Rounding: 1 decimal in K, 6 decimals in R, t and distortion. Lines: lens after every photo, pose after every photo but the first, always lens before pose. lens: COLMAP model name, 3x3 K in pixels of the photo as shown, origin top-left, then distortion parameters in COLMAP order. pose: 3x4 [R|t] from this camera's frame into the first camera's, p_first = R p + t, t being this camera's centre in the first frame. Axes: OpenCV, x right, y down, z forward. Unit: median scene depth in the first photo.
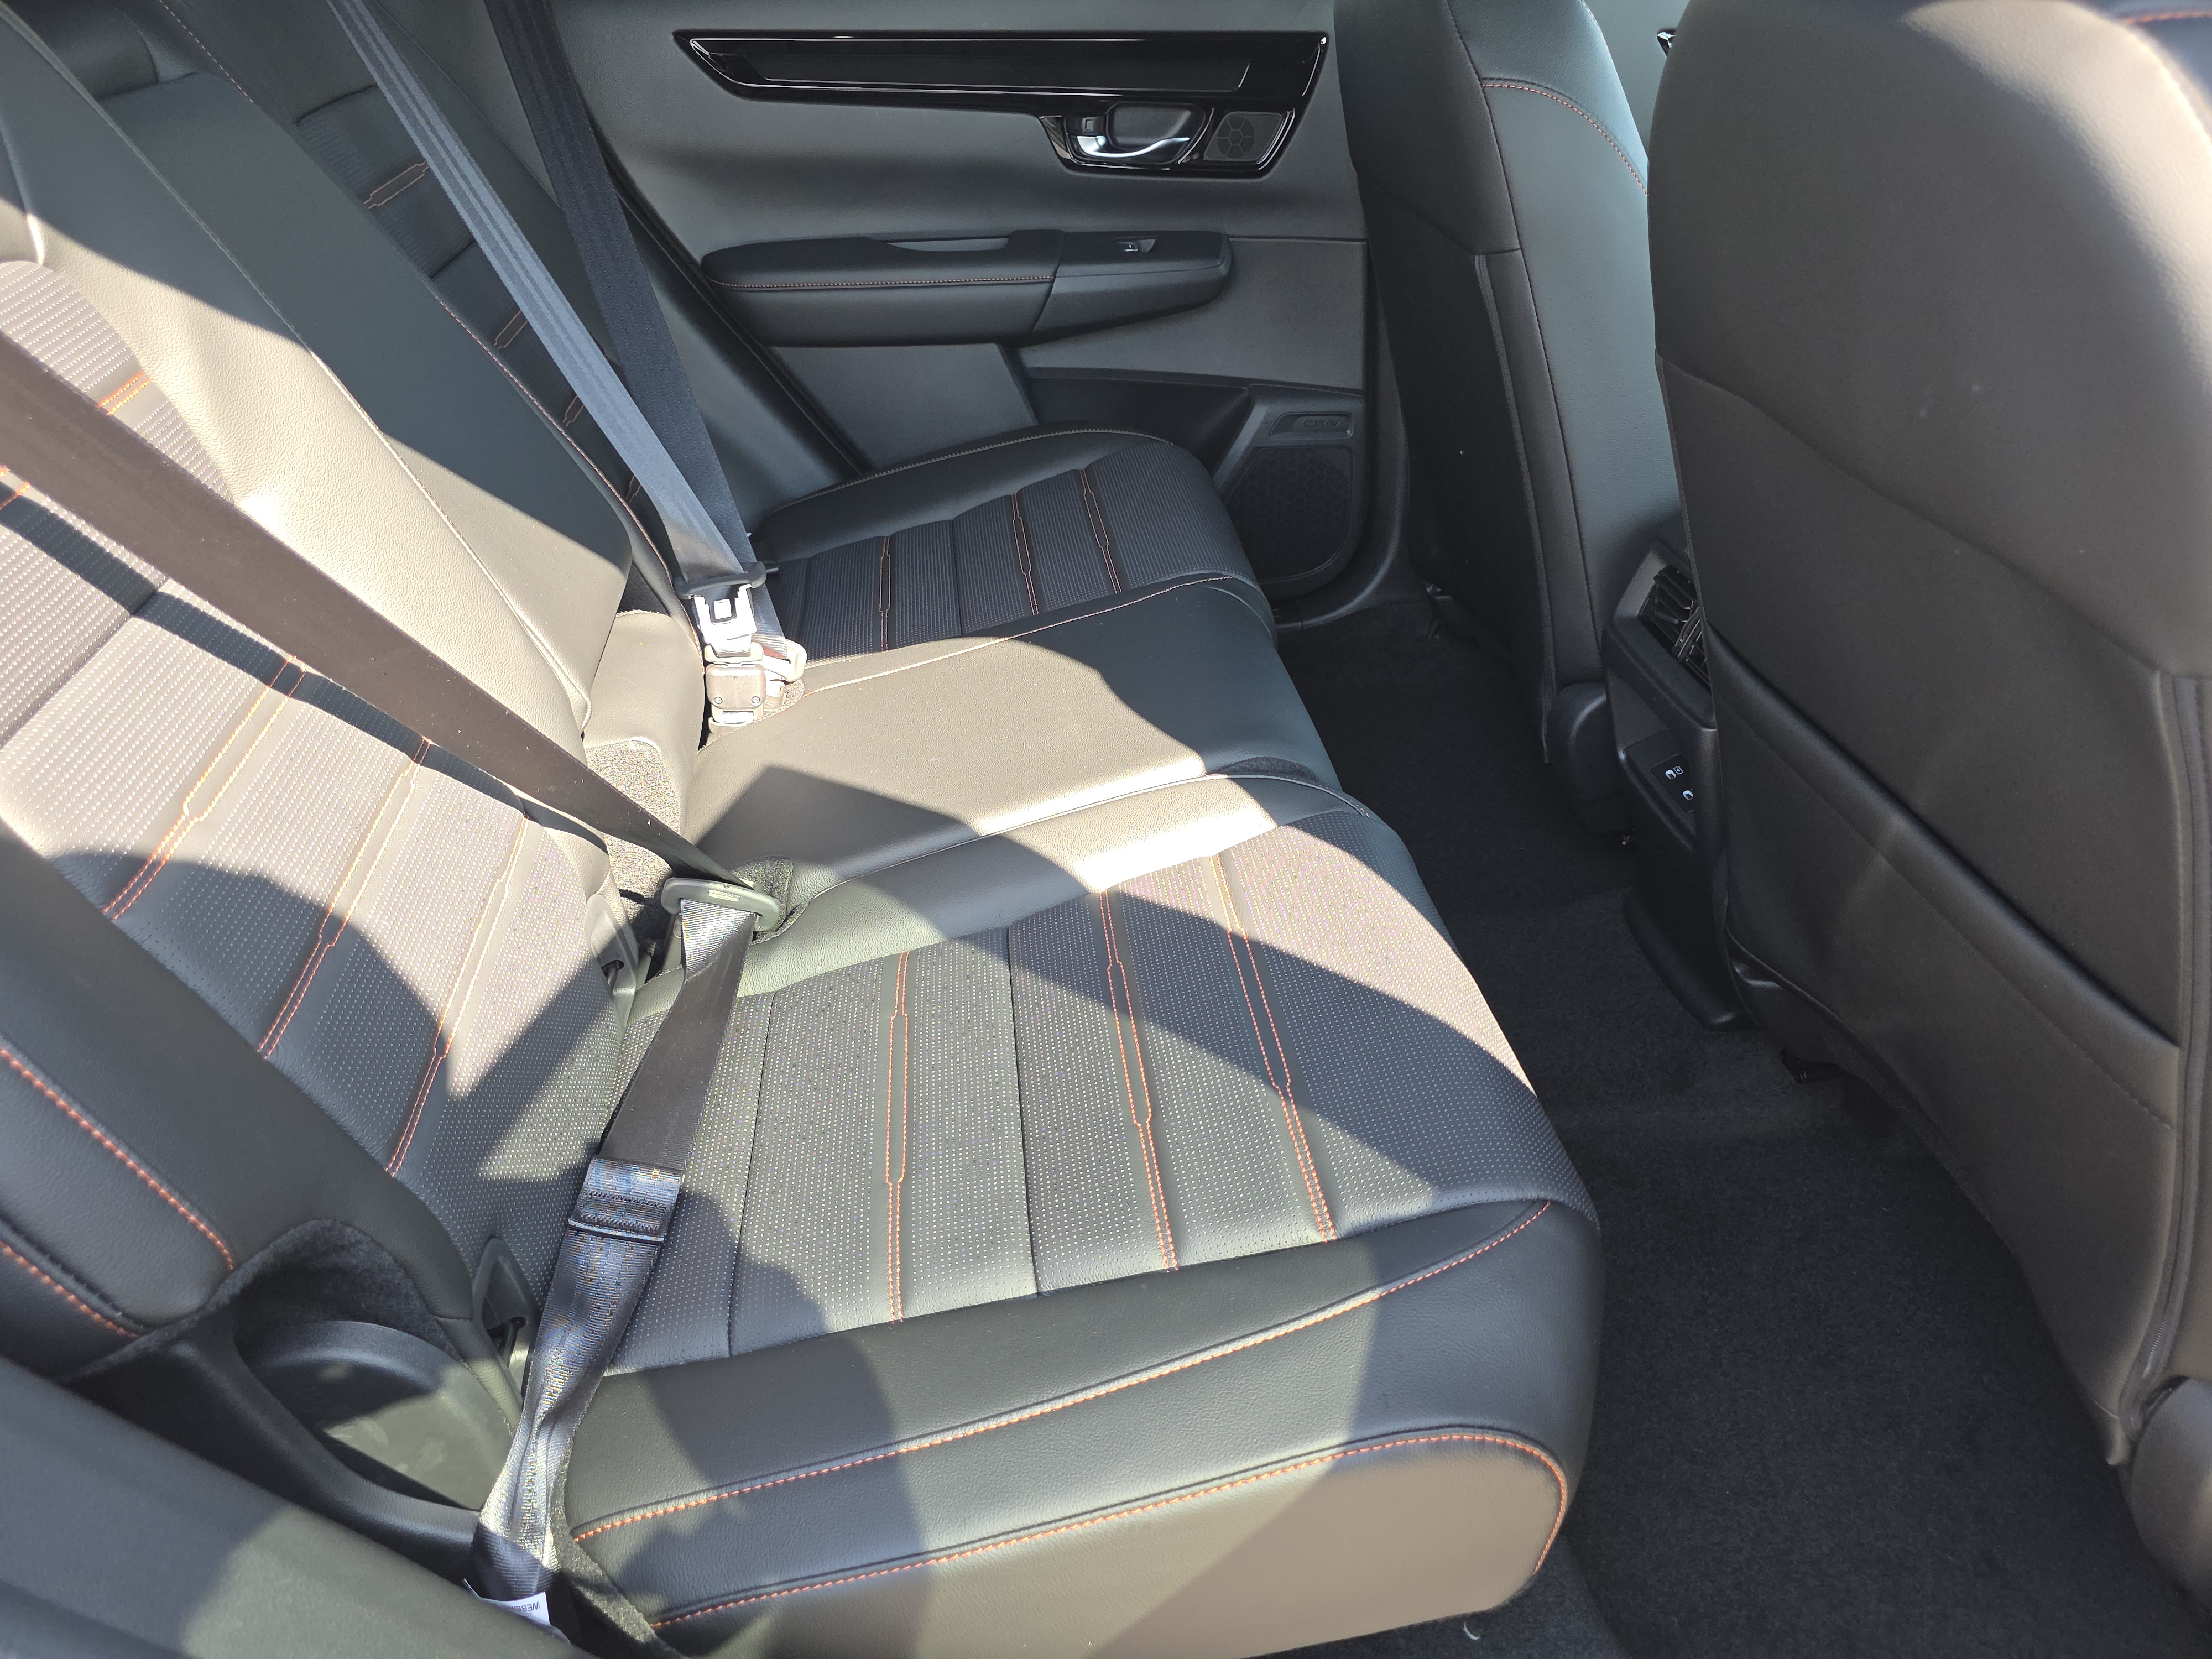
lens RADIAL K [[1495.6, 0, 1114.6], [0, 1495.6, 832.7], [0, 0, 1]] dist [0.022055, -0.027334]
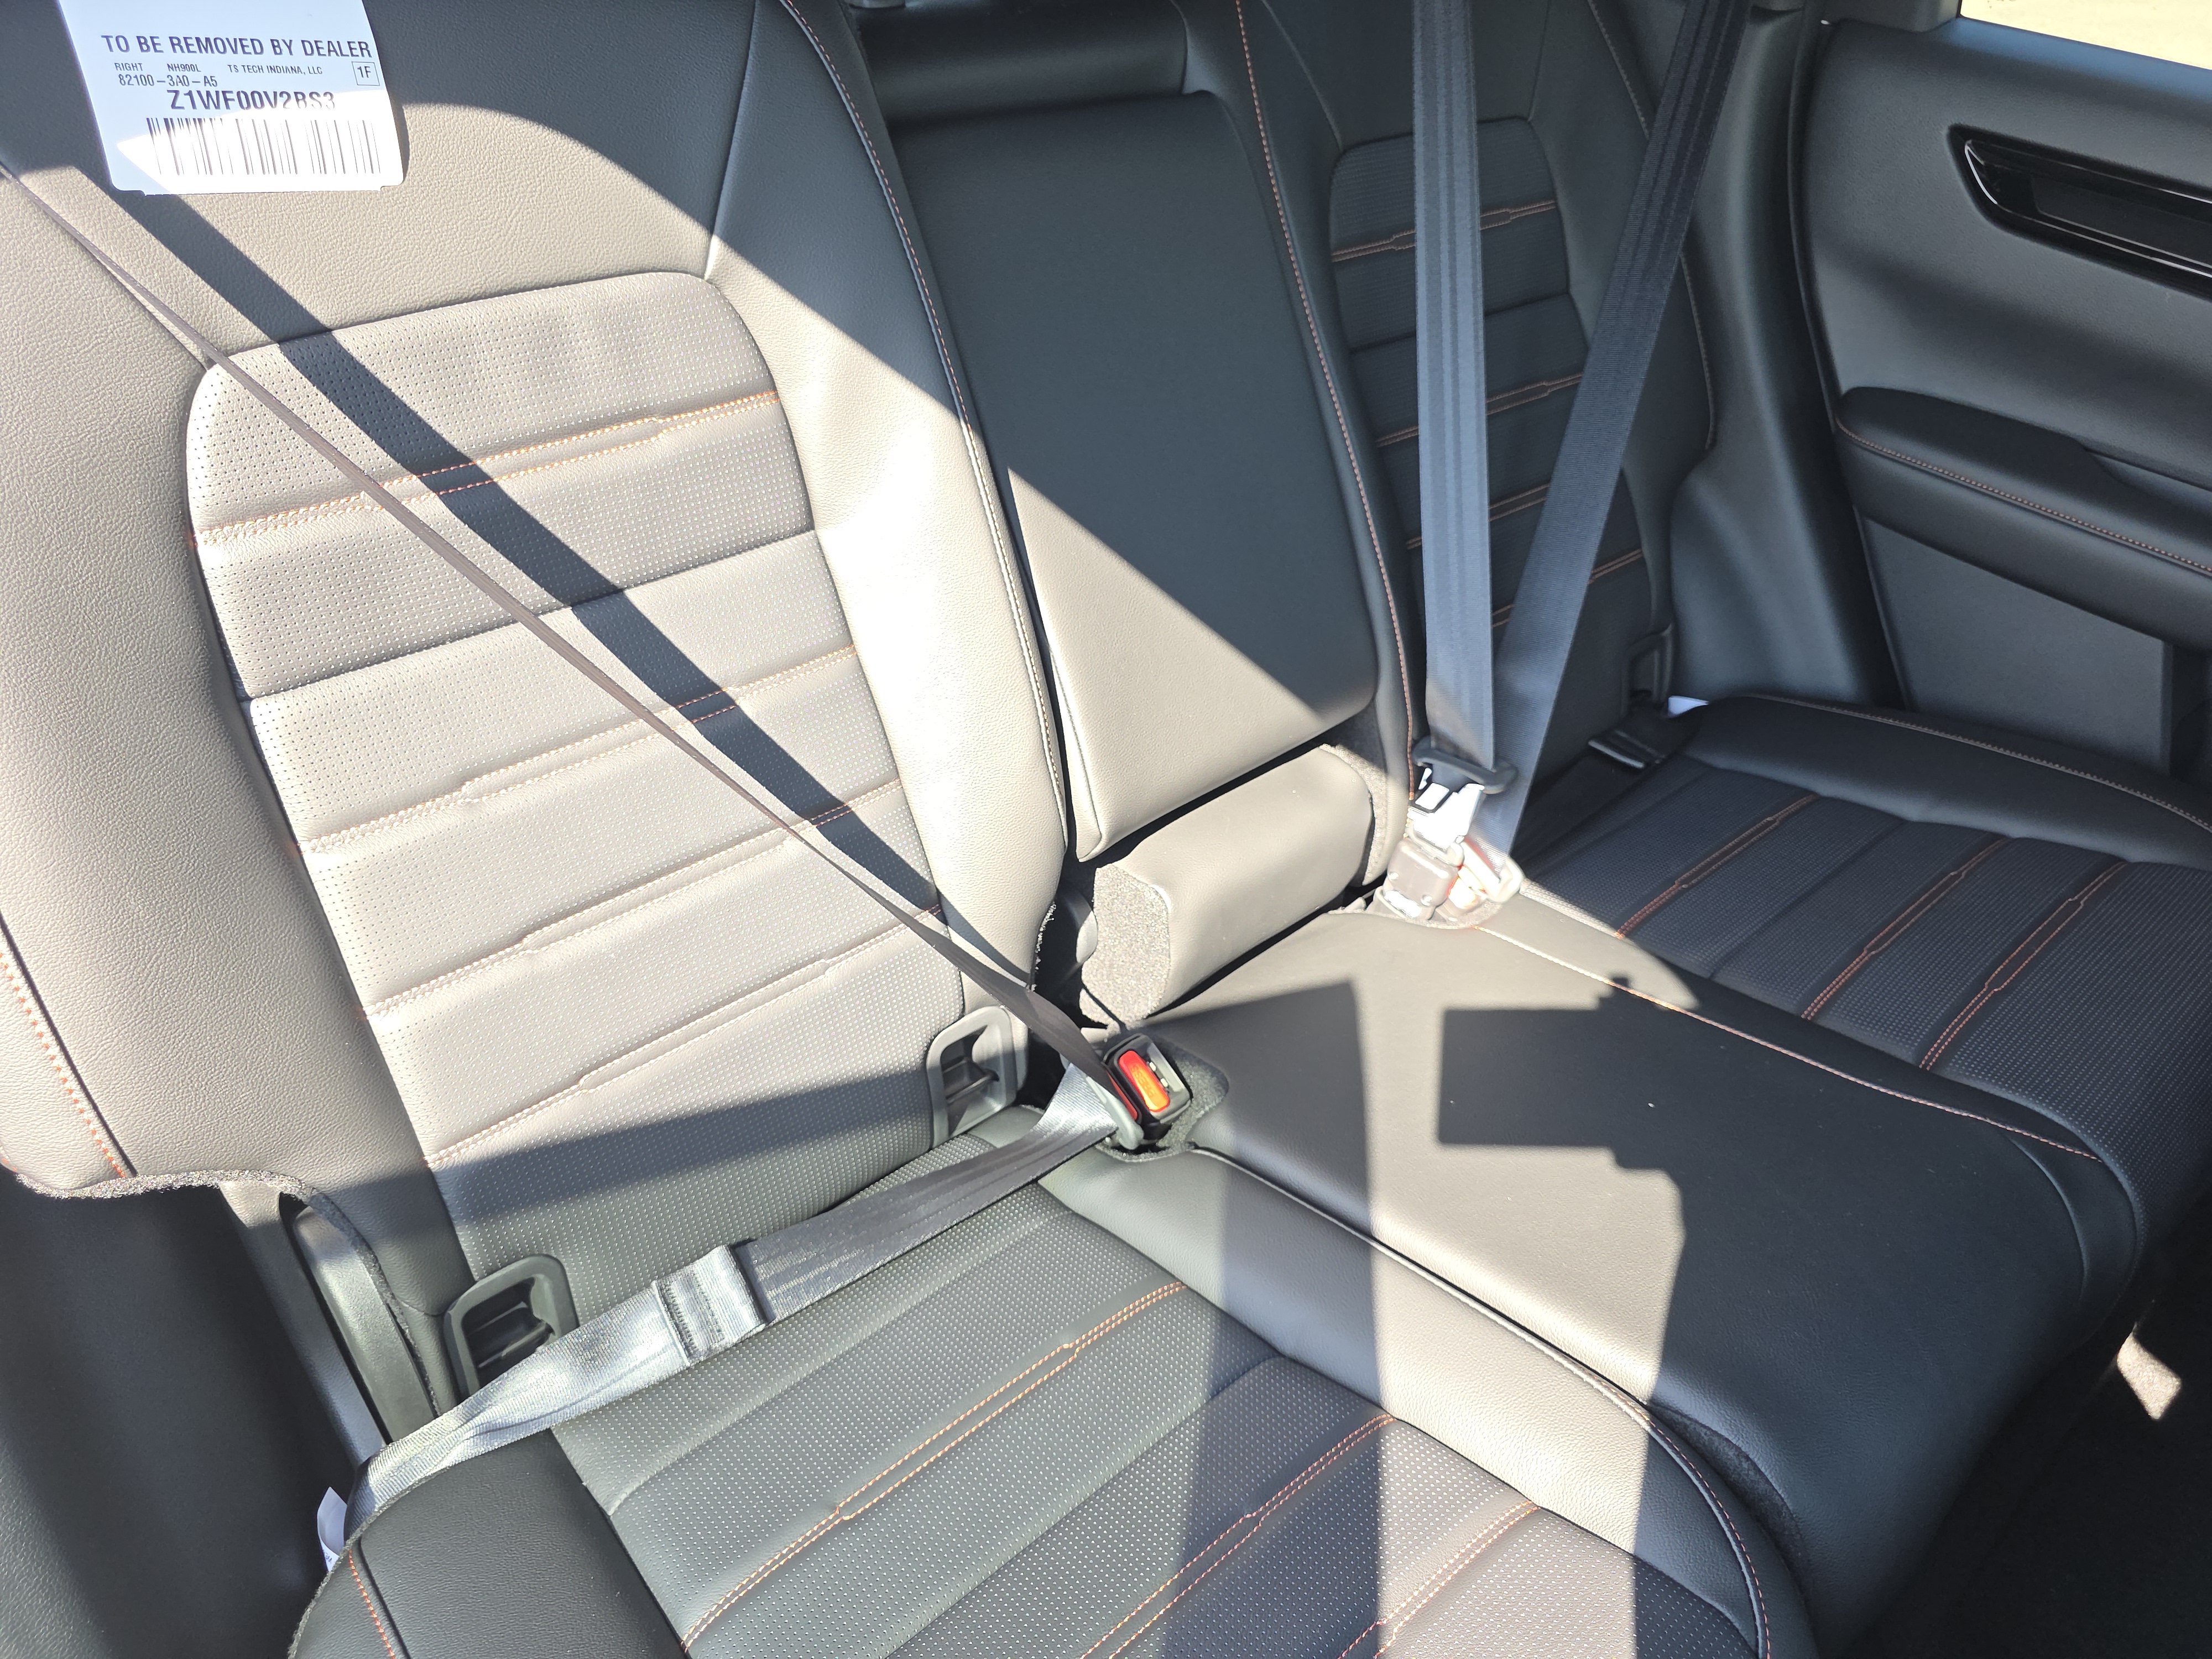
lens RADIAL K [[1495.6, 0, 1104.6], [0, 1495.6, 824.8], [0, 0, 1]] dist [0.022055, -0.027334]
pose [[0.573708, 0.531200, -0.623447, 0.171007], [-0.506346, 0.828316, 0.239807, -0.242565], [0.643796, 0.178101, 0.744182, 0.240875]]
